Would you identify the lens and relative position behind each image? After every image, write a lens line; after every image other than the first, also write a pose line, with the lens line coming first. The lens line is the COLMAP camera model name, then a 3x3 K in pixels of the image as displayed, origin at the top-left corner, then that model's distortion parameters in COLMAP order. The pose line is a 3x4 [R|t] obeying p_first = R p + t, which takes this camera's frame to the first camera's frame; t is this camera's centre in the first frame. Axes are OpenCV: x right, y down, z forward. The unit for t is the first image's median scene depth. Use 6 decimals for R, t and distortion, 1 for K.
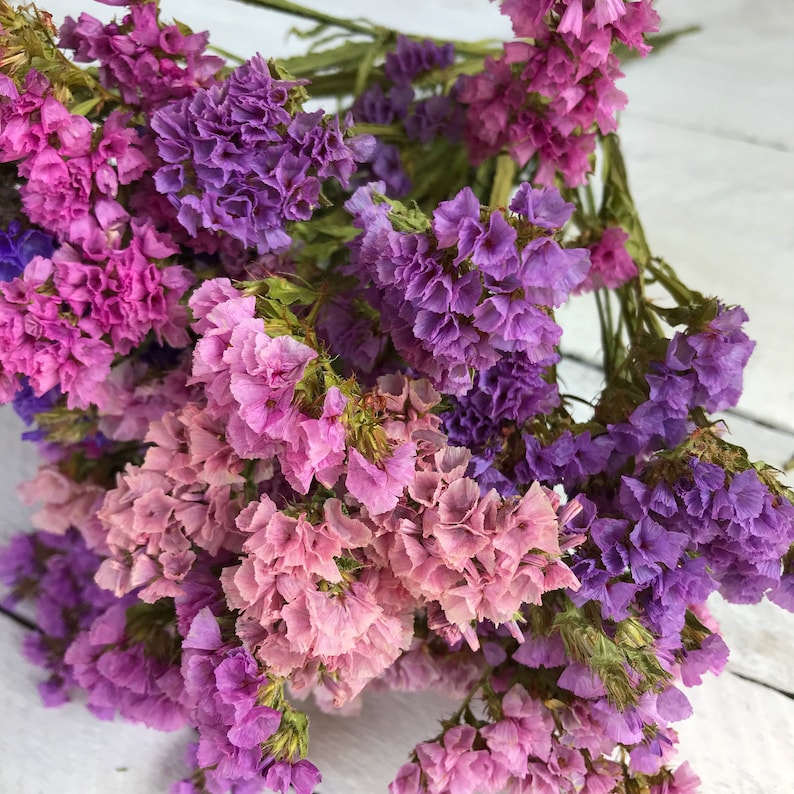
lens RADIAL K [[886.9, 0, 401.8], [0, 886.9, 396.0], [0, 0, 1]] dist [0.000062, -0.030647]
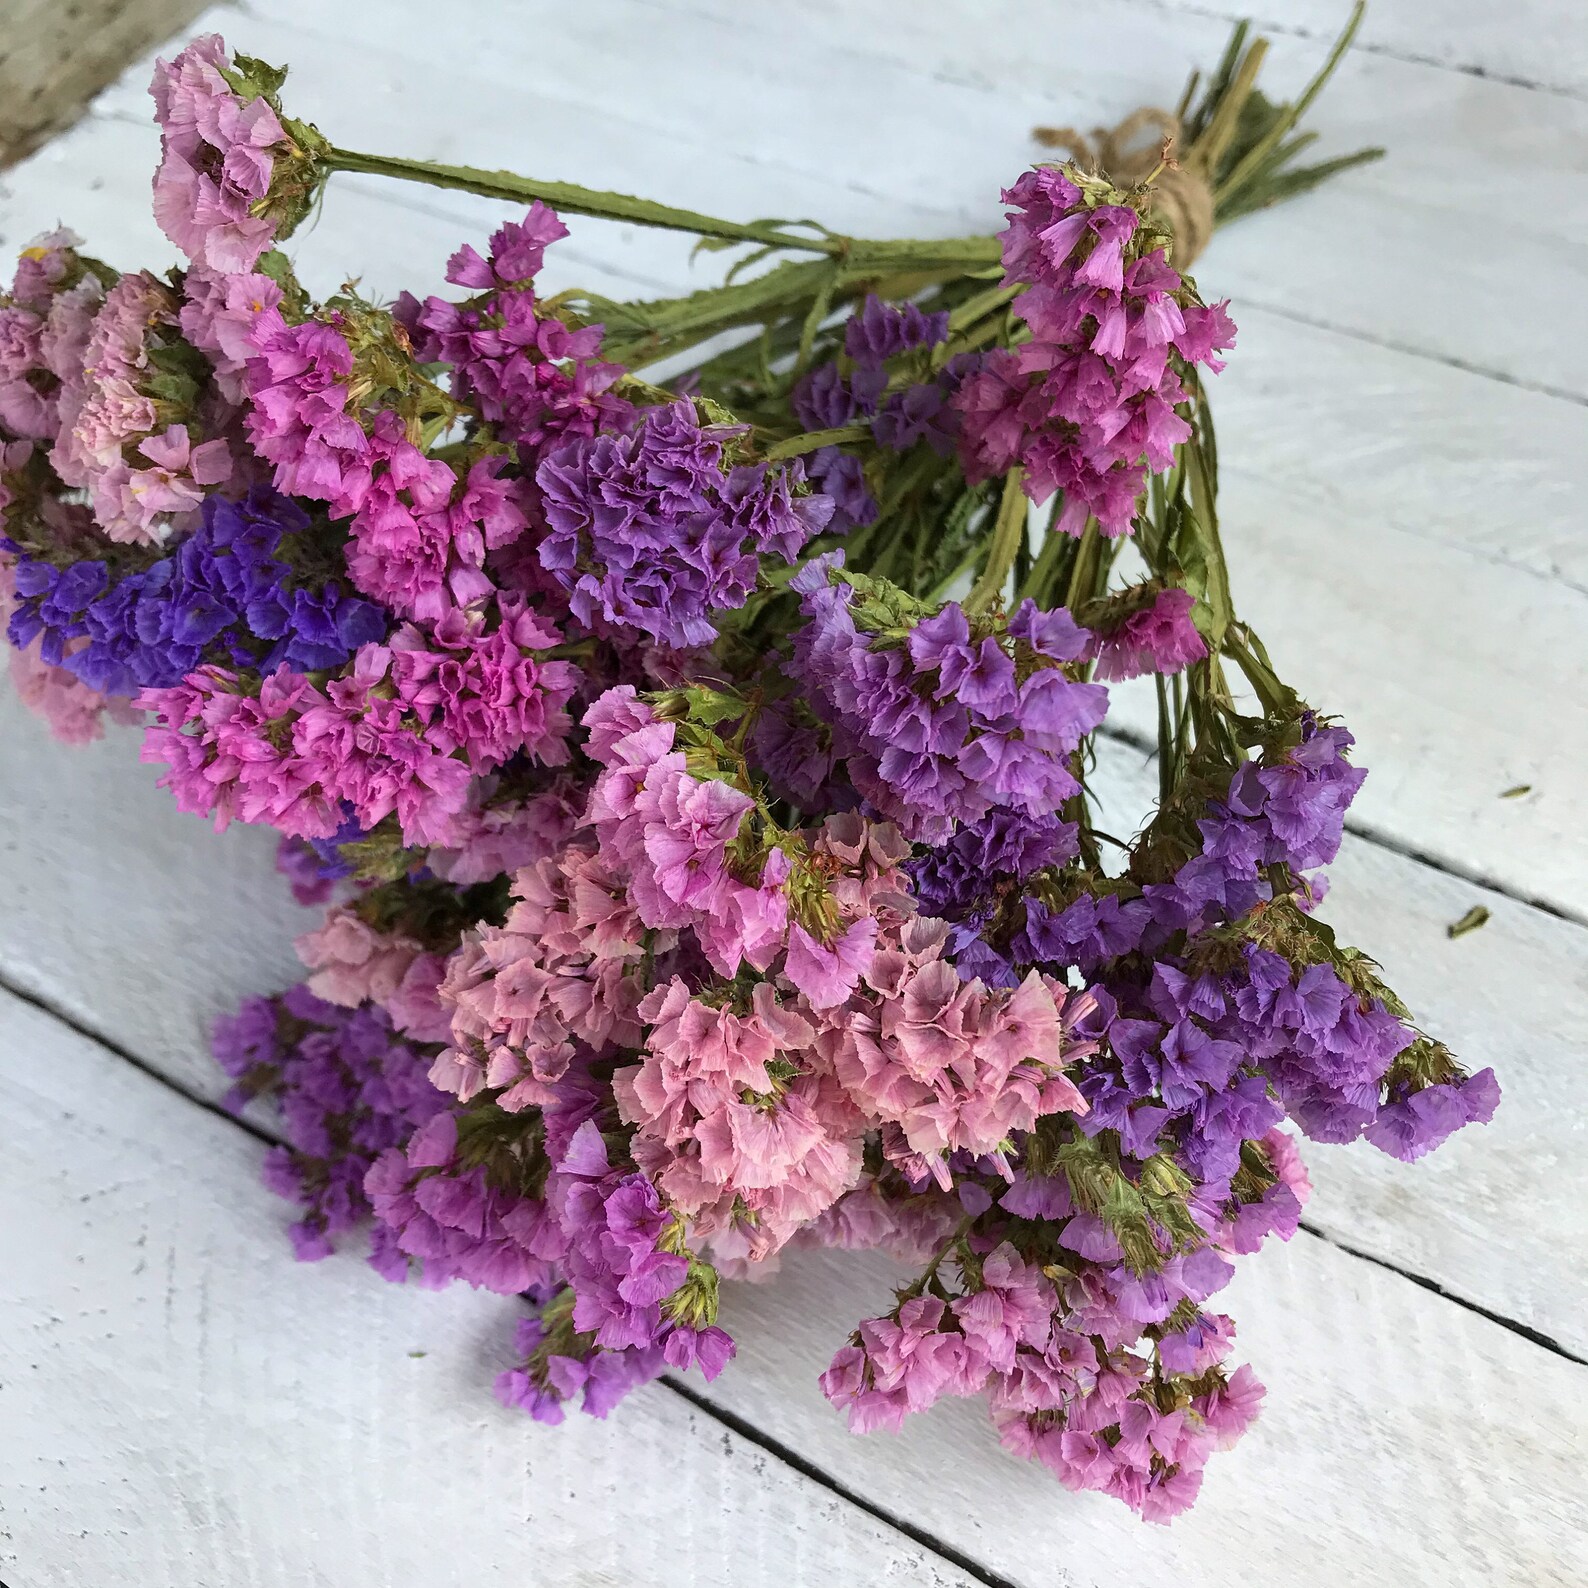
lens RADIAL K [[1714.9, 0, 799.8], [0, 1714.9, 799.8], [0, 0, 1]] dist [0.052165, -0.023086]
pose [[0.999331, 0.031847, -0.017973, -0.024556], [-0.030971, 0.998412, 0.047054, -0.104504], [0.019443, -0.046466, 0.998731, -0.430613]]
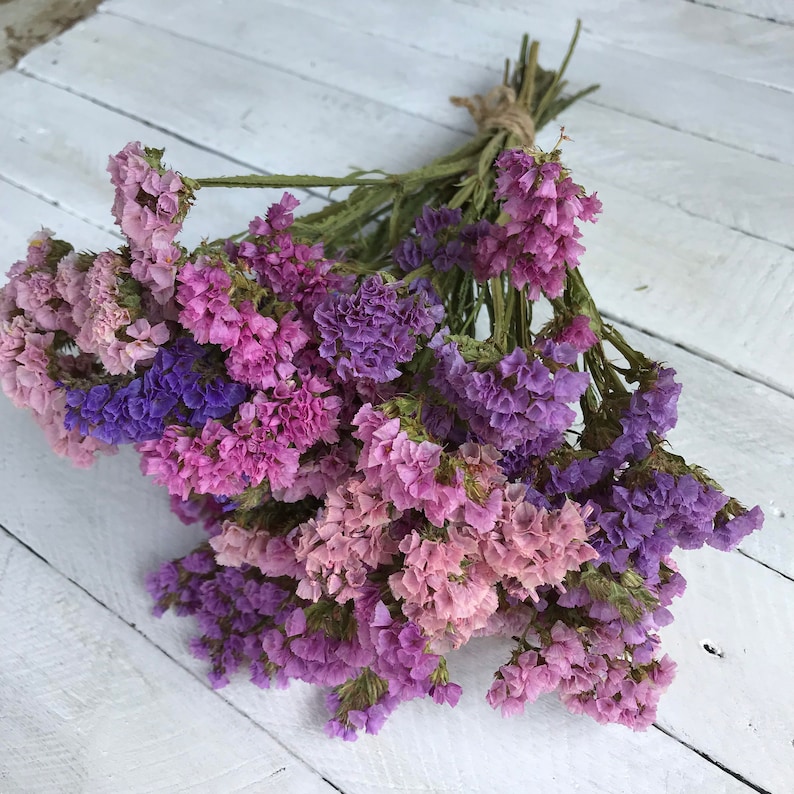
lens RADIAL K [[857.4, 0, 399.9], [0, 857.4, 399.9], [0, 0, 1]] dist [0.052165, -0.023086]
pose [[0.988616, -0.131254, 0.073559, -0.247613], [0.128458, 0.990844, 0.041552, -0.190687], [-0.078340, -0.031630, 0.996425, -0.576924]]
